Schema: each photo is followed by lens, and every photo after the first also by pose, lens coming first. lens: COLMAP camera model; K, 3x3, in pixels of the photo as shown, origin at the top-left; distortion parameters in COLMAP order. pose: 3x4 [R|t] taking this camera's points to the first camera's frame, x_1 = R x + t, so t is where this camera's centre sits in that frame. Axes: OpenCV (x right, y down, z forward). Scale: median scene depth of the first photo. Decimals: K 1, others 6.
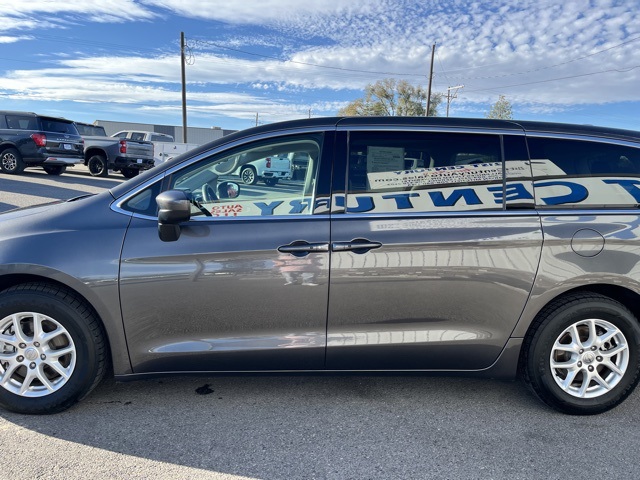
lens RADIAL K [[479.9, 0, 322.2], [0, 479.9, 233.0], [0, 0, 1]] dist [0.079536, -0.109721]
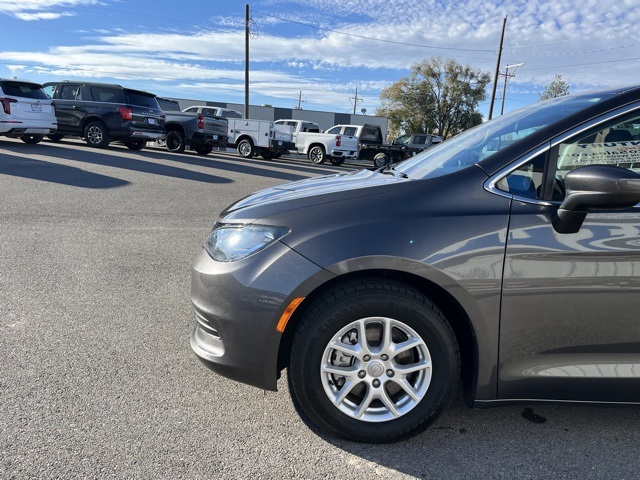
lens RADIAL K [[479.9, 0, 322.2], [0, 479.9, 233.0], [0, 0, 1]] dist [0.079536, -0.109721]
pose [[0.997532, 0.030191, -0.063385, -0.540786], [-0.027654, 0.998796, 0.040517, -0.003819], [0.064532, -0.038664, 0.997166, 0.176843]]
